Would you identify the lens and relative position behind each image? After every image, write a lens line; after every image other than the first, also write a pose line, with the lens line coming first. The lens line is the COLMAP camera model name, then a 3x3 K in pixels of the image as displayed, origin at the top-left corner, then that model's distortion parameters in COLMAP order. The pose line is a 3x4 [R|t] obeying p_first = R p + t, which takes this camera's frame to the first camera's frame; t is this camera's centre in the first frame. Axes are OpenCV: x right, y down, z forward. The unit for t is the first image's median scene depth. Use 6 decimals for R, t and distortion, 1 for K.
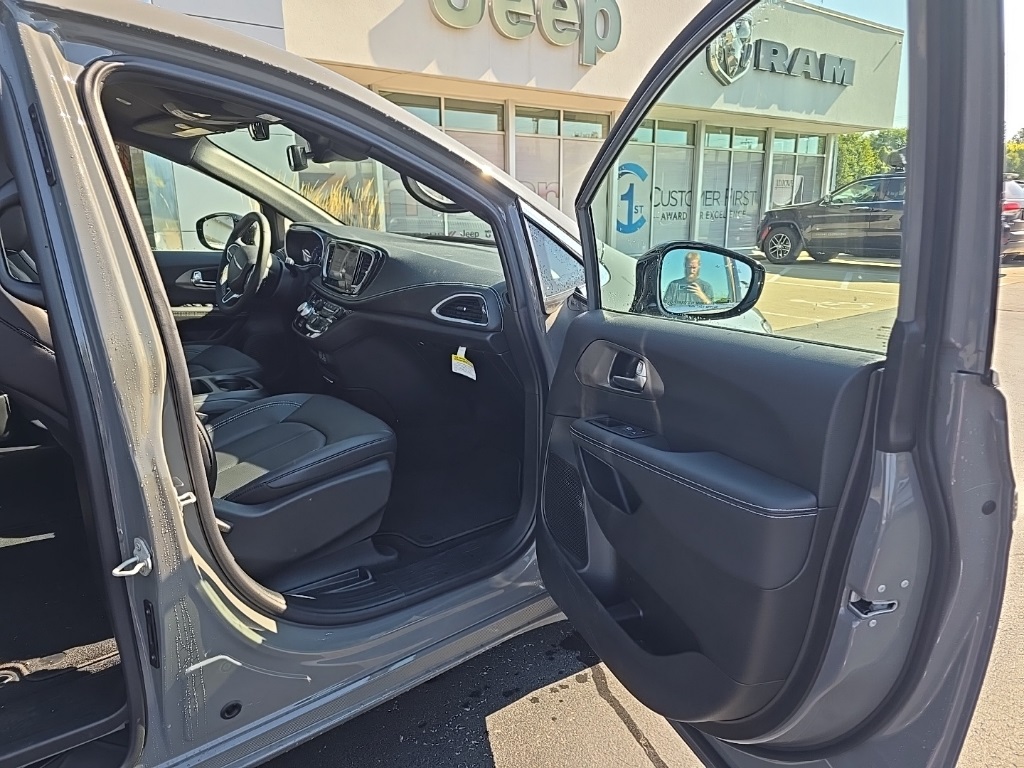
lens RADIAL K [[692.5, 0, 534.3], [0, 692.5, 382.8], [0, 0, 1]] dist [0.062675, -0.058825]
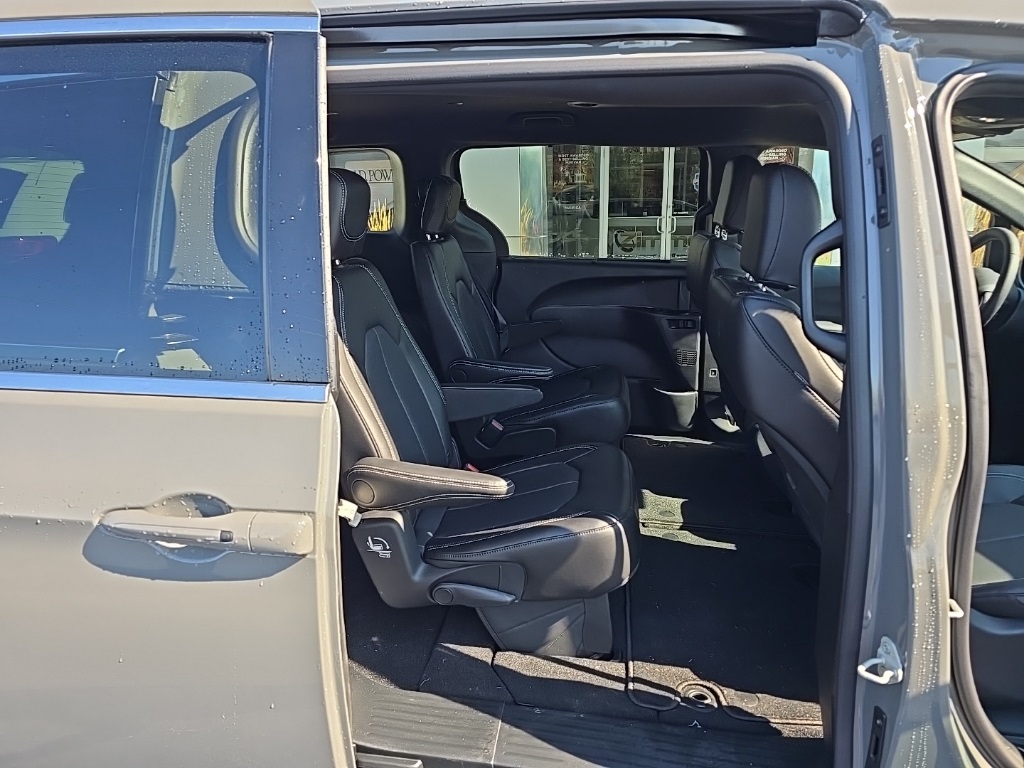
lens RADIAL K [[692.5, 0, 507.9], [0, 692.5, 380.7], [0, 0, 1]] dist [0.062675, -0.058825]
pose [[0.662312, 0.165672, -0.730681, -0.299750], [-0.161742, 0.983866, 0.076470, -0.076815], [0.731561, 0.067535, 0.678423, 0.065103]]
